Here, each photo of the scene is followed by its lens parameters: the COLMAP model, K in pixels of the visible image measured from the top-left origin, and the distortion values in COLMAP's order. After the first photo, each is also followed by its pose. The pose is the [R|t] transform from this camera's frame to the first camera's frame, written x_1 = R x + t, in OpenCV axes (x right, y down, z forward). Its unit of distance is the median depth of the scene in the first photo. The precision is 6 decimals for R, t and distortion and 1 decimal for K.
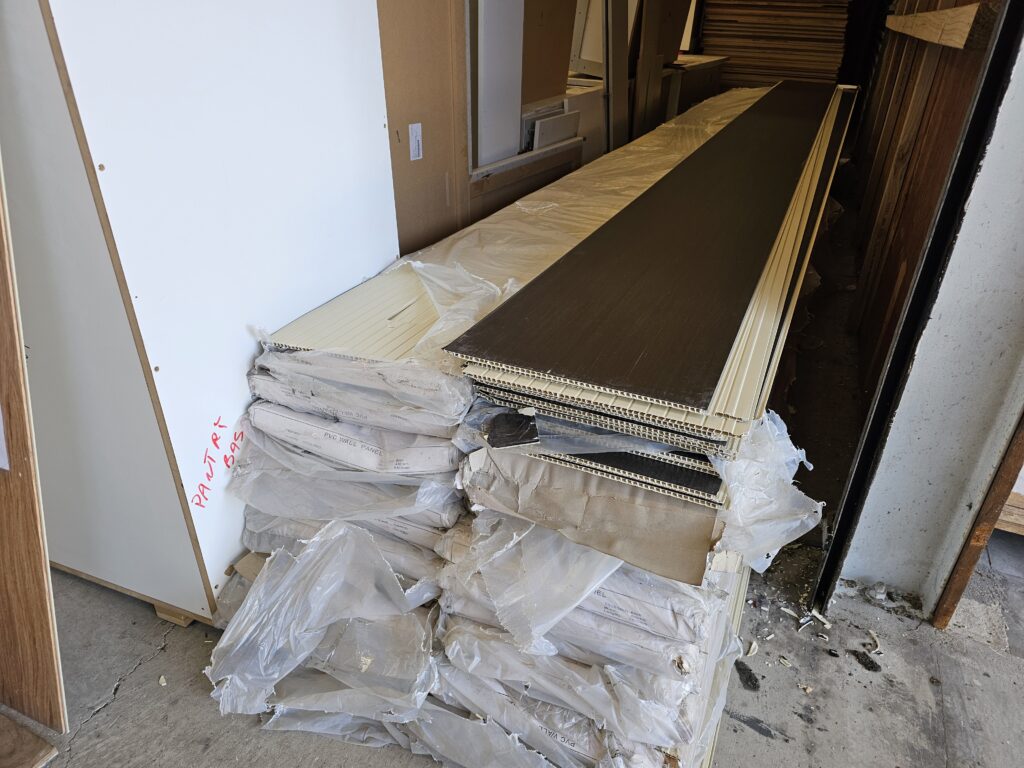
lens RADIAL K [[694.6, 0, 512.0], [0, 694.6, 384.0], [0, 0, 1]] dist [0.016756, -0.037716]
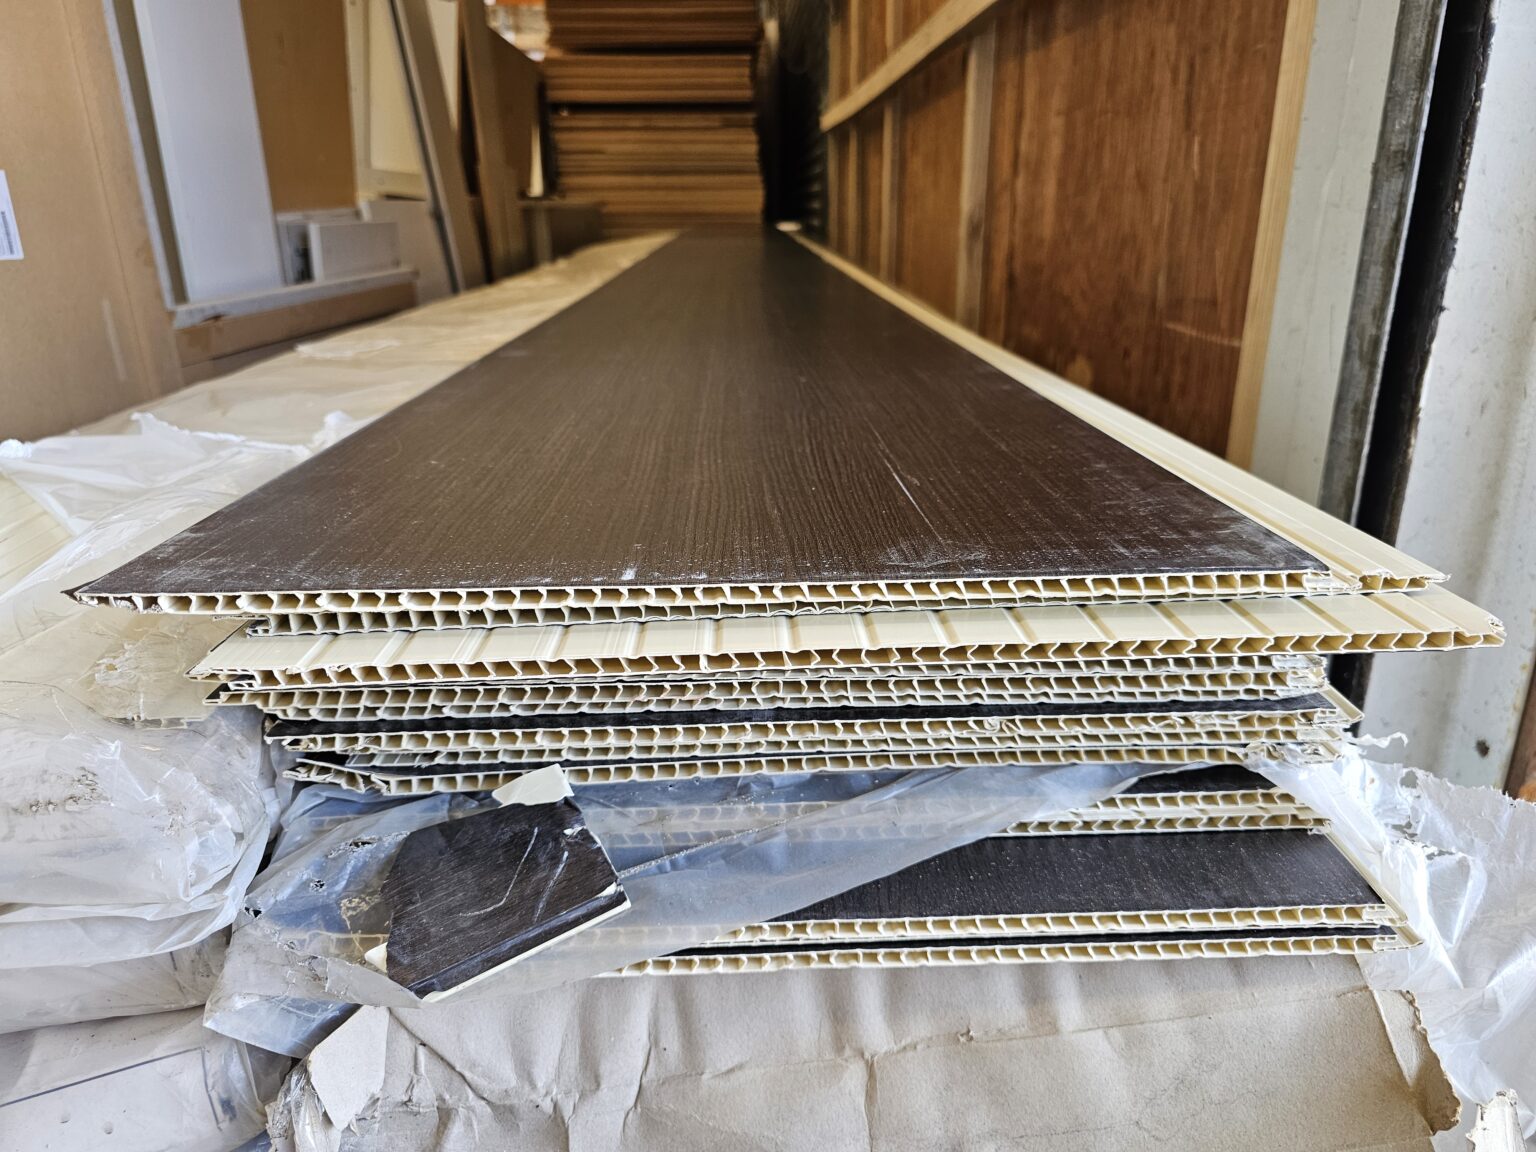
lens RADIAL K [[1042.0, 0, 768.0], [0, 1042.0, 576.0], [0, 0, 1]] dist [0.016756, -0.037716]
pose [[0.896896, -0.181646, 0.403214, -0.036943], [0.242432, 0.964496, -0.104758, 0.026070], [-0.369869, 0.191709, 0.909090, 0.626600]]
